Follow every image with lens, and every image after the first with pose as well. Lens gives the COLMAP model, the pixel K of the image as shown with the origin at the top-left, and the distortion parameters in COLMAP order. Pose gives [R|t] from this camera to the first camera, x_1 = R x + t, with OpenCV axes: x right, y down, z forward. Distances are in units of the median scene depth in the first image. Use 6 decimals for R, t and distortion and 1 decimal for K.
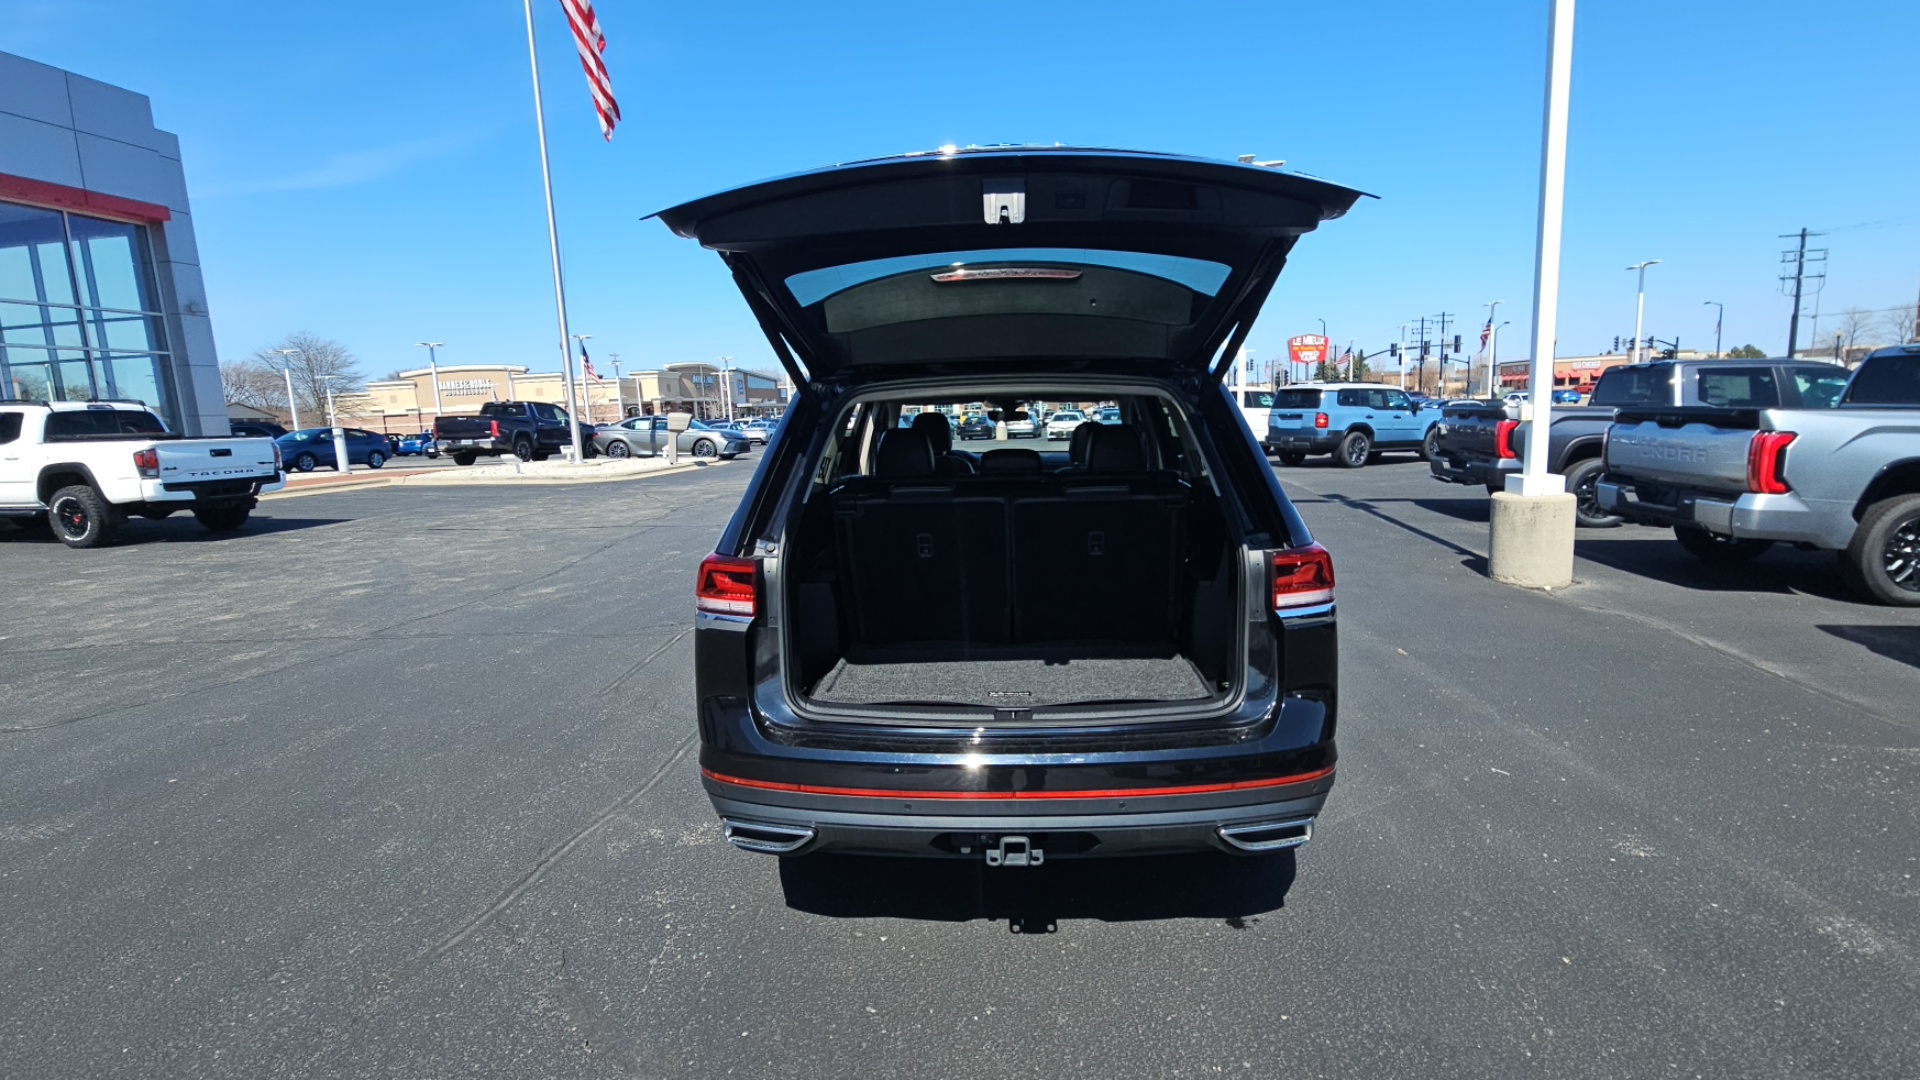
lens RADIAL K [[865.9, 0, 981.0], [0, 865.9, 542.0], [0, 0, 1]] dist [0.009239, -0.005481]
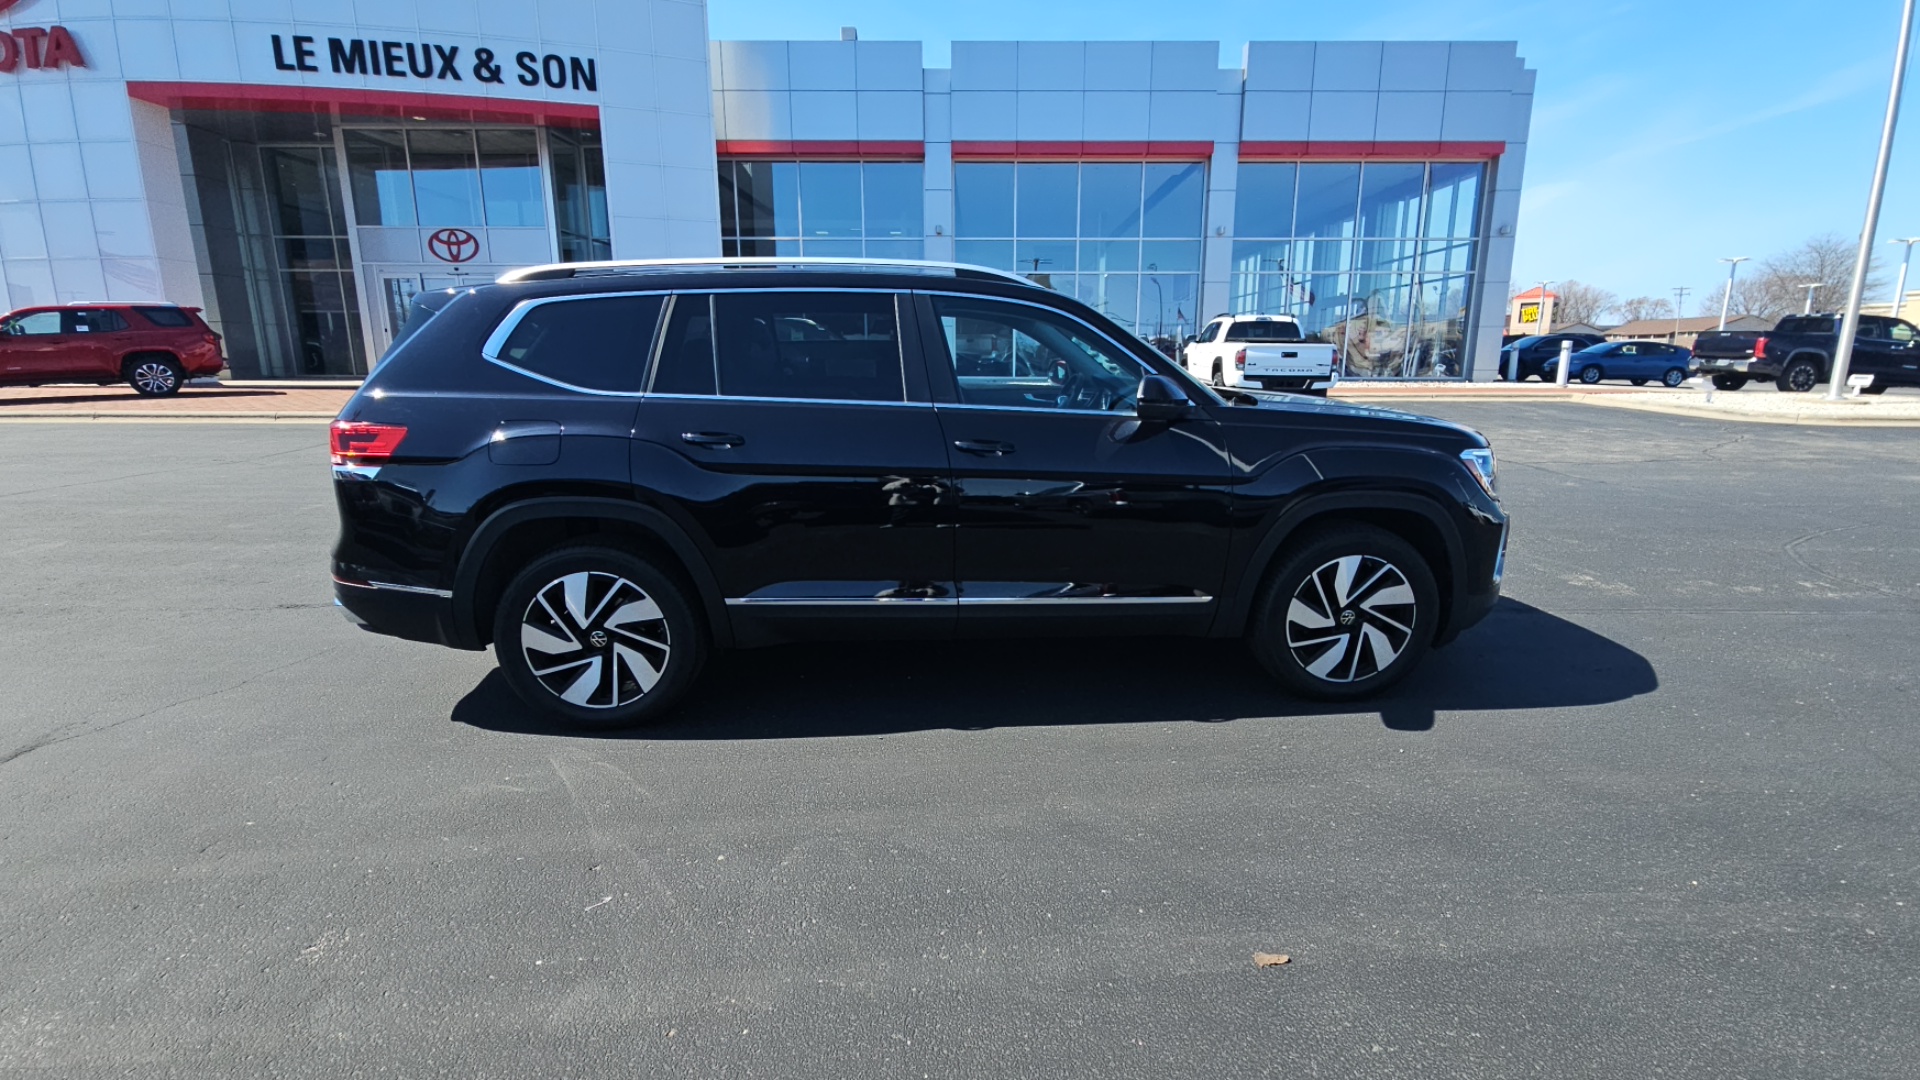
lens RADIAL K [[865.9, 0, 981.0], [0, 865.9, 542.0], [0, 0, 1]] dist [0.009239, -0.005481]
pose [[0.123688, 0.253002, -0.959527, 0.391584], [-0.158664, 0.959554, 0.232557, -0.062213], [0.979554, 0.123477, 0.158828, 0.372453]]
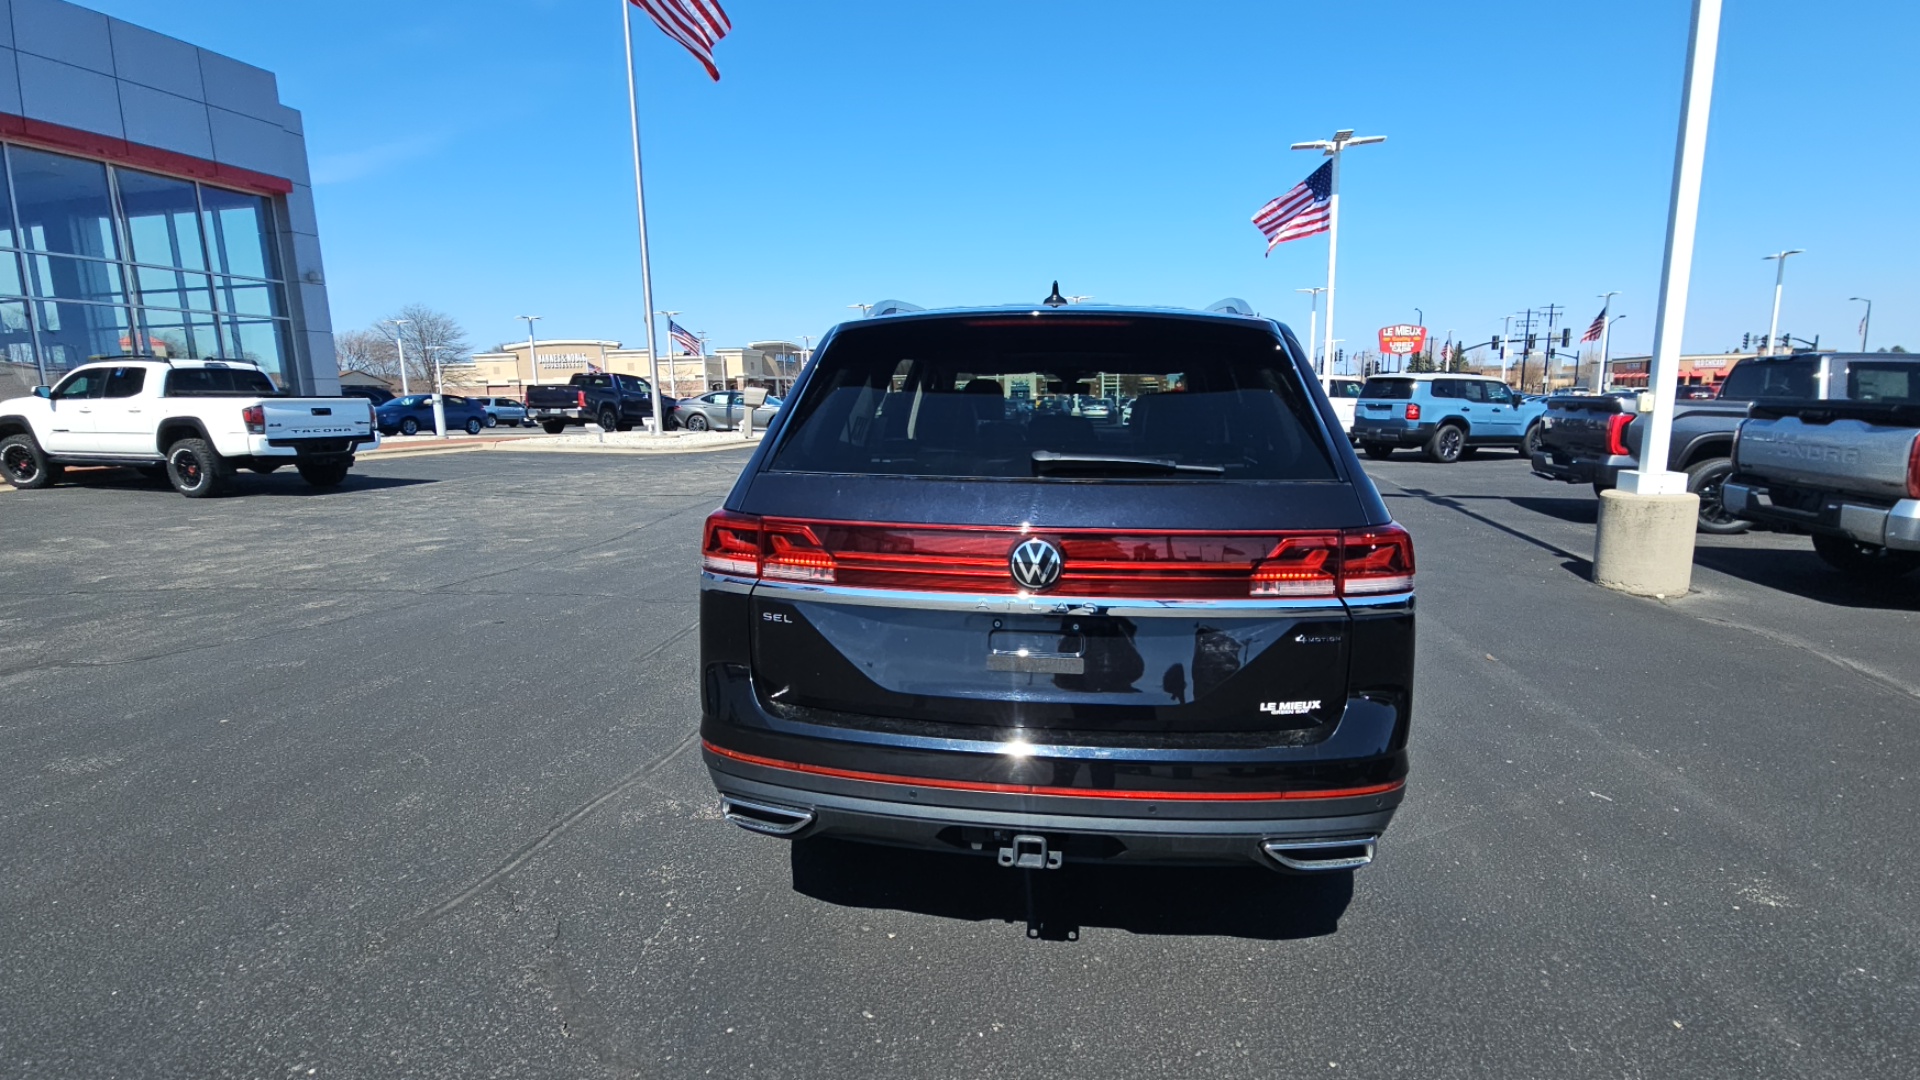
lens RADIAL K [[865.9, 0, 981.0], [0, 865.9, 542.0], [0, 0, 1]] dist [0.009239, -0.005481]
pose [[0.995851, 0.040000, -0.081742, 0.008490], [-0.038573, 0.999076, 0.018957, 0.003628], [0.082425, -0.015725, 0.996473, 0.019533]]
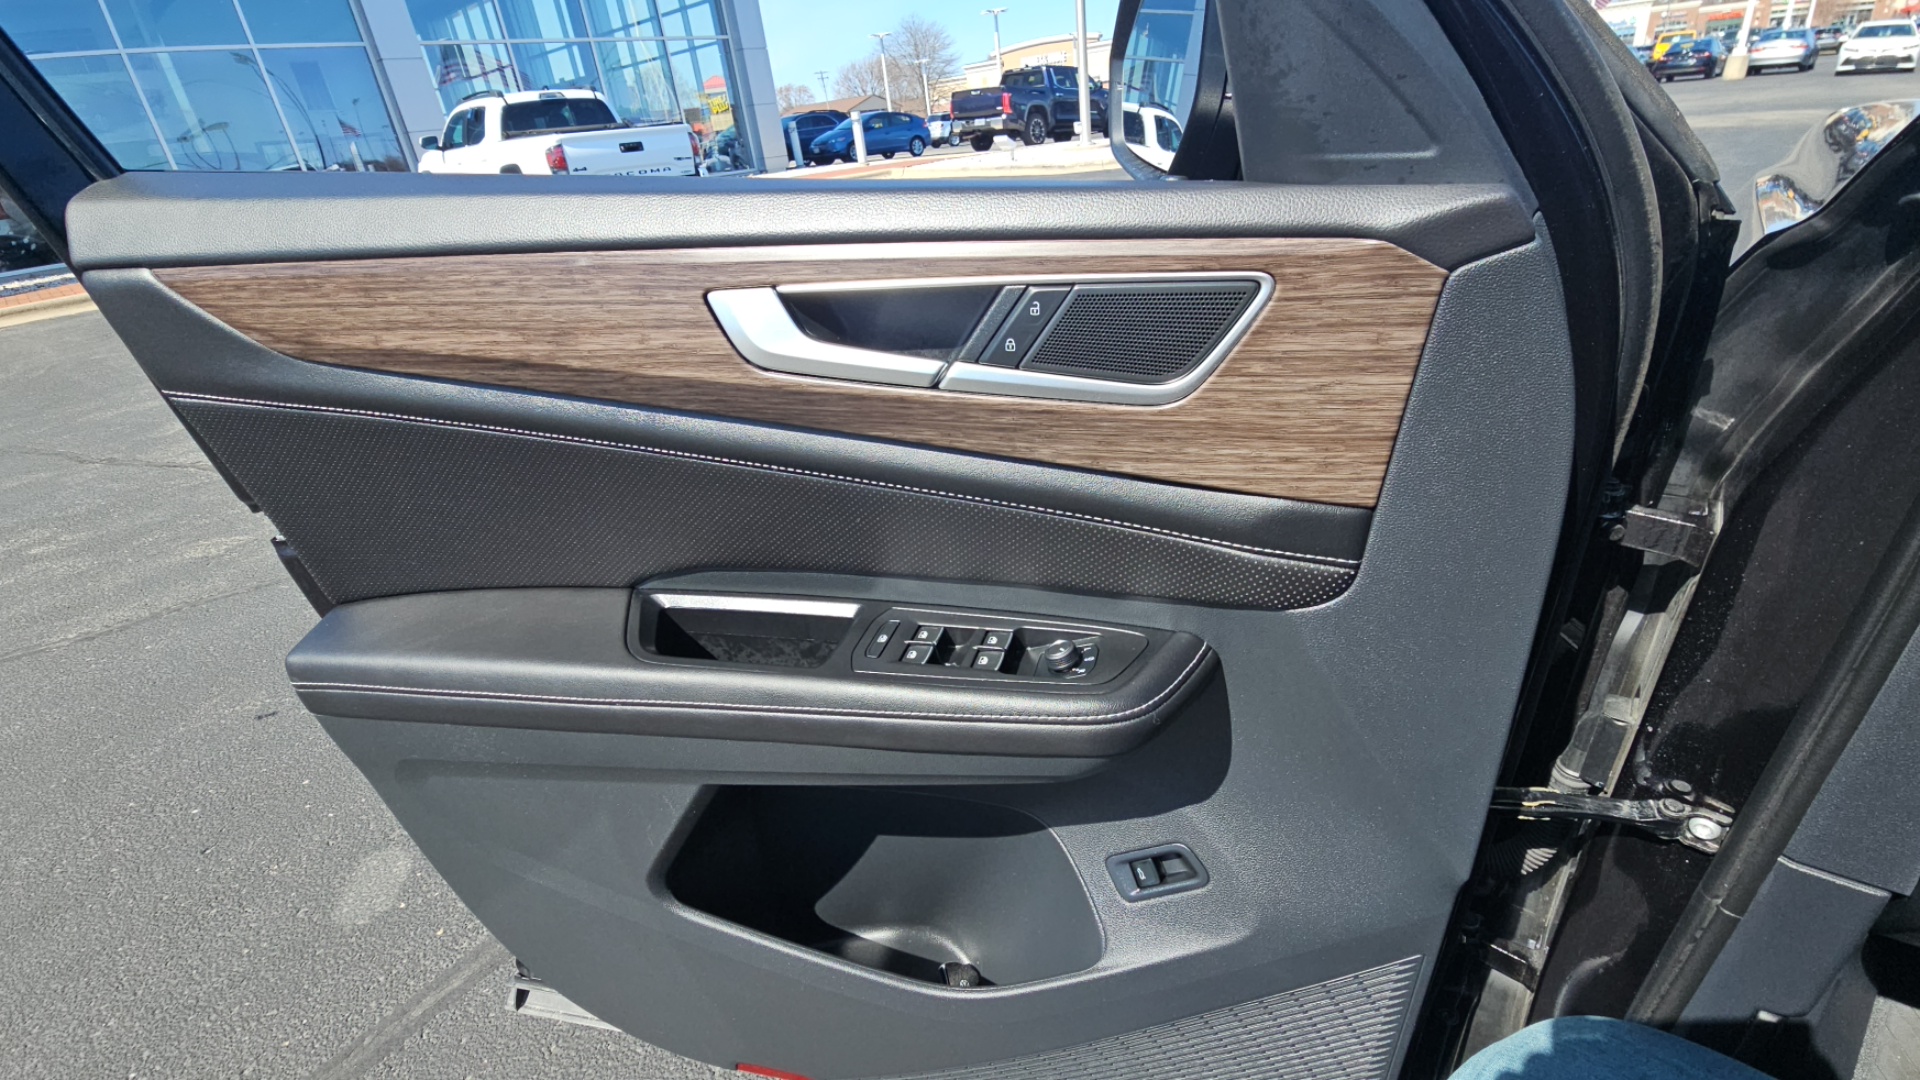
lens RADIAL K [[857.2, 0, 985.8], [0, 857.2, 544.2], [0, 0, 1]] dist [0.007004, -0.005524]
pose [[0.821904, 0.214957, -0.527511, -0.068577], [-0.019886, 0.936328, 0.350563, -0.040944], [0.569279, -0.277638, 0.773846, 0.442491]]
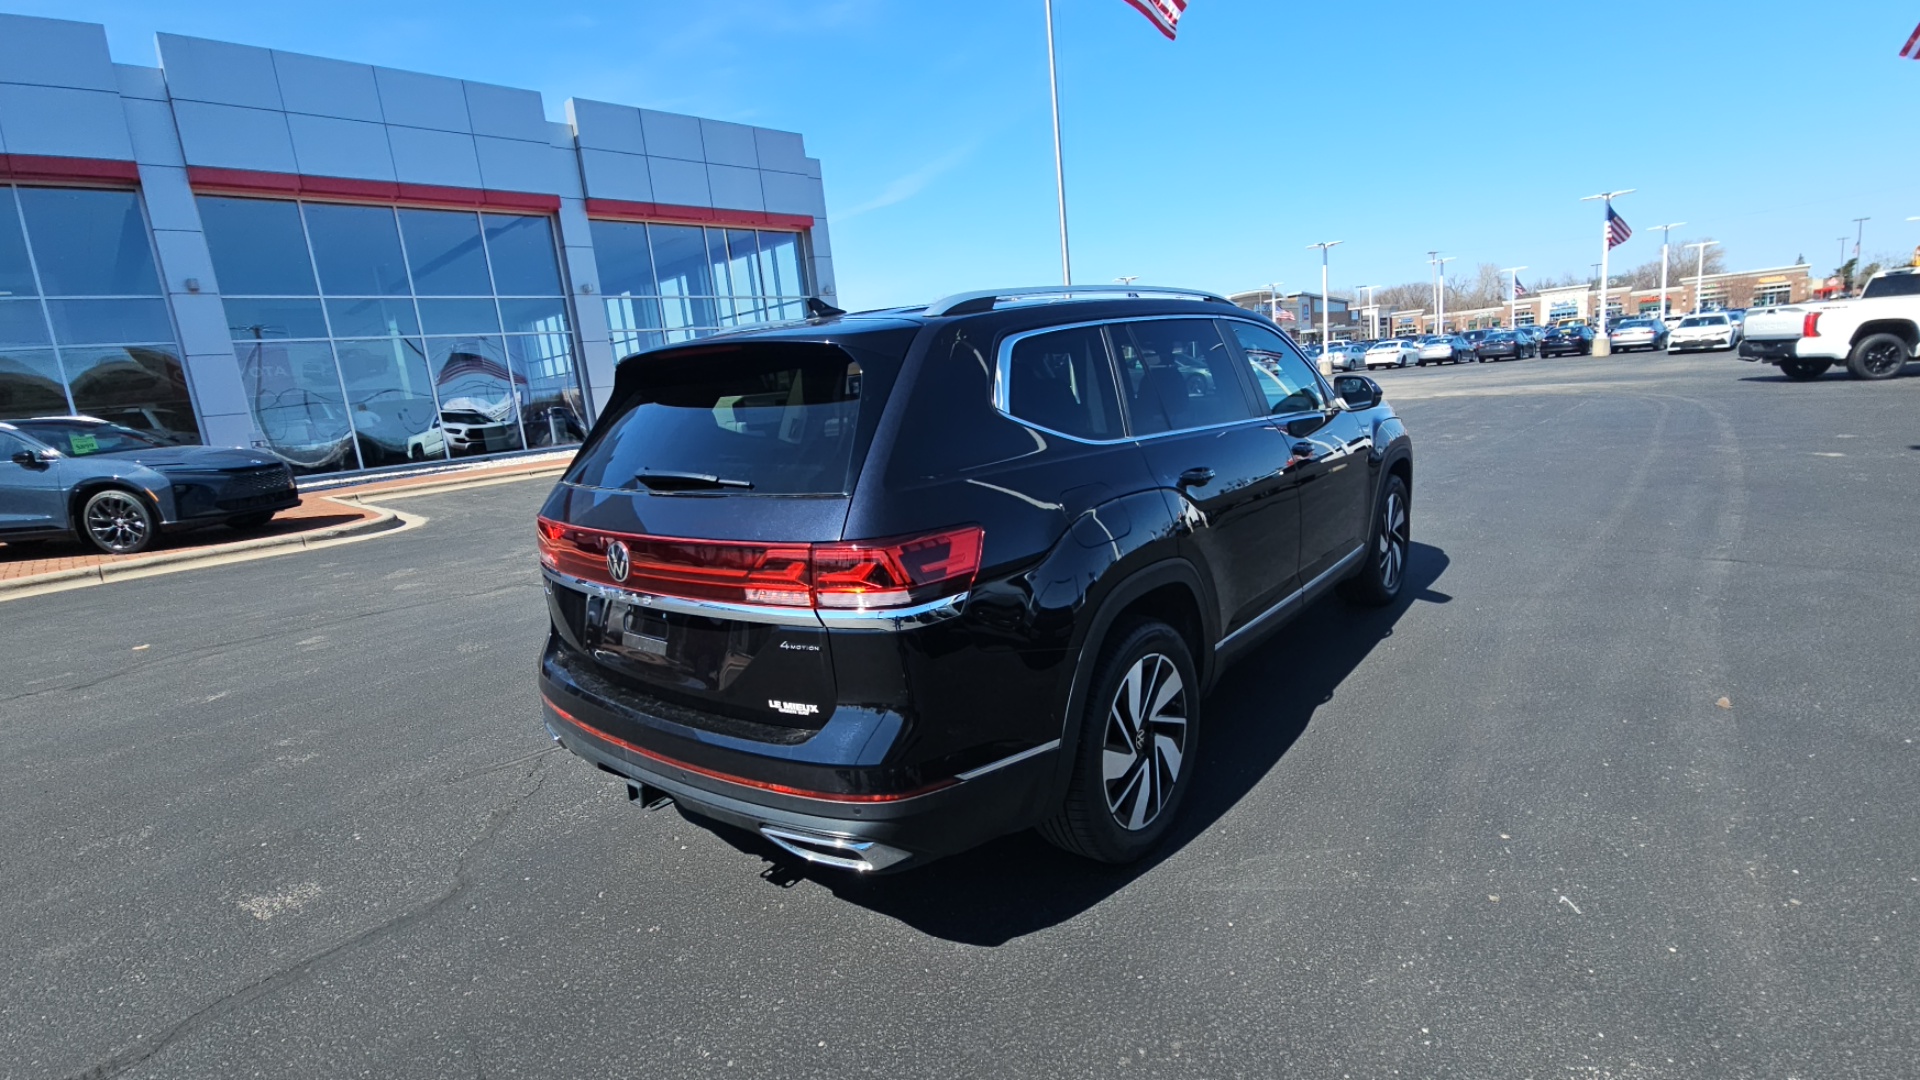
lens RADIAL K [[857.2, 0, 985.8], [0, 857.2, 544.2], [0, 0, 1]] dist [0.007004, -0.005524]
pose [[0.809432, 0.080617, -0.581653, 0.198055], [-0.031200, 0.995036, 0.094493, -0.016073], [0.586384, -0.058338, 0.807930, 0.076566]]
